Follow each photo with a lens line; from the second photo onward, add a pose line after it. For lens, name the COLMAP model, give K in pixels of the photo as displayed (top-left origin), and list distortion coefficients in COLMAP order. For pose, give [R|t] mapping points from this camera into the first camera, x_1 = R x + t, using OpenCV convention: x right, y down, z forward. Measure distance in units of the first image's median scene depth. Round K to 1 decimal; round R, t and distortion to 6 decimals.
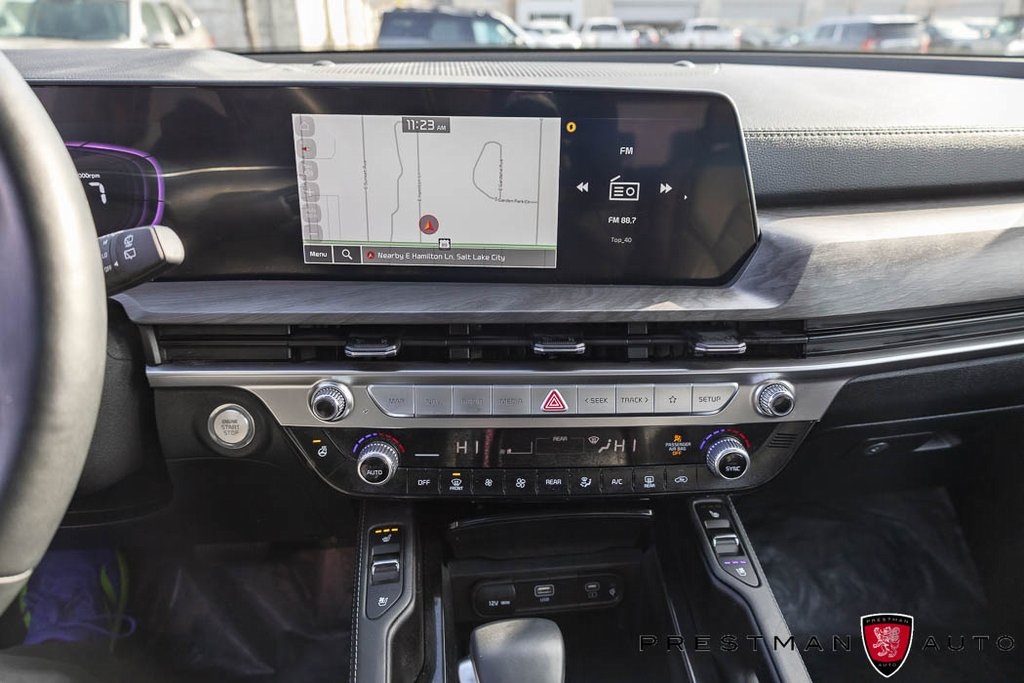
lens RADIAL K [[662.1, 0, 512.0], [0, 662.1, 341.5], [0, 0, 1]] dist [0.001483, -0.002592]
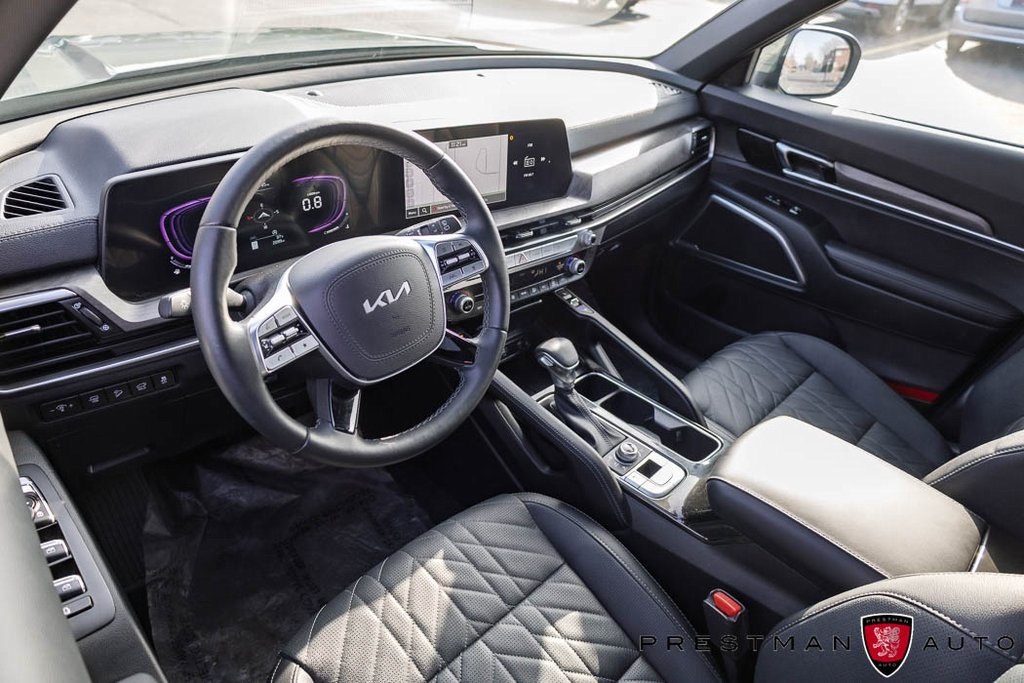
lens RADIAL K [[662.1, 0, 512.0], [0, 662.1, 341.5], [0, 0, 1]] dist [0.001483, -0.002592]
pose [[0.771141, -0.287420, 0.568094, -1.355735], [0.172869, 0.953301, 0.247655, -0.212054], [-0.612746, -0.092771, 0.784816, -0.823603]]
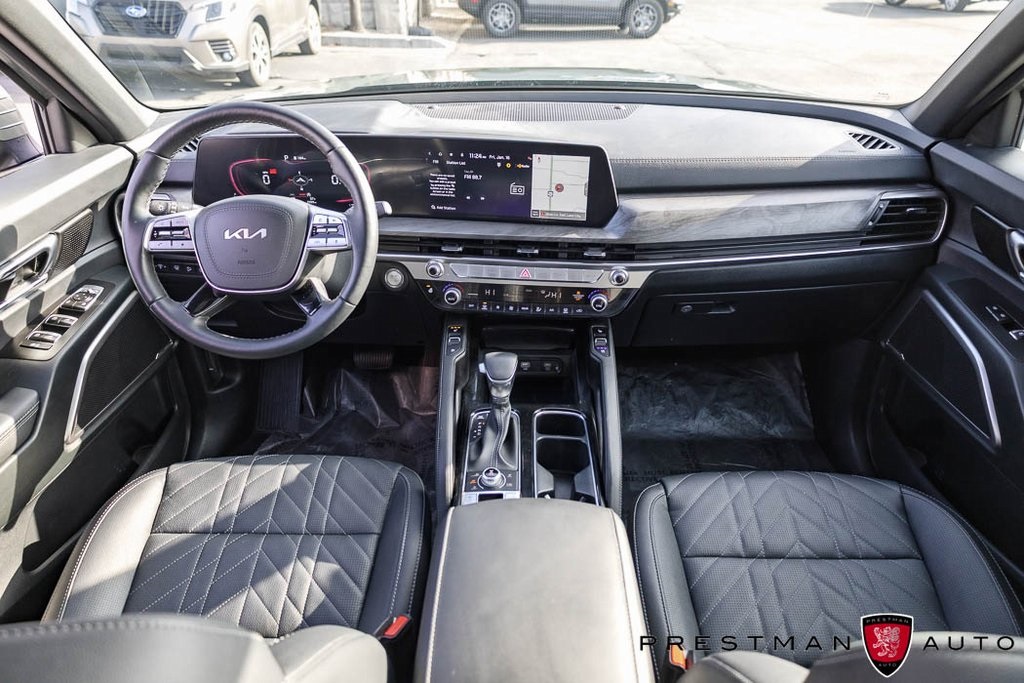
lens RADIAL K [[684.5, 0, 512.0], [0, 684.5, 341.5], [0, 0, 1]] dist [0.021515, -0.003924]
pose [[0.991509, 0.059734, -0.115505, 0.312358], [-0.046602, 0.992475, 0.113228, 0.054241], [0.121399, -0.106884, 0.986832, -1.467373]]
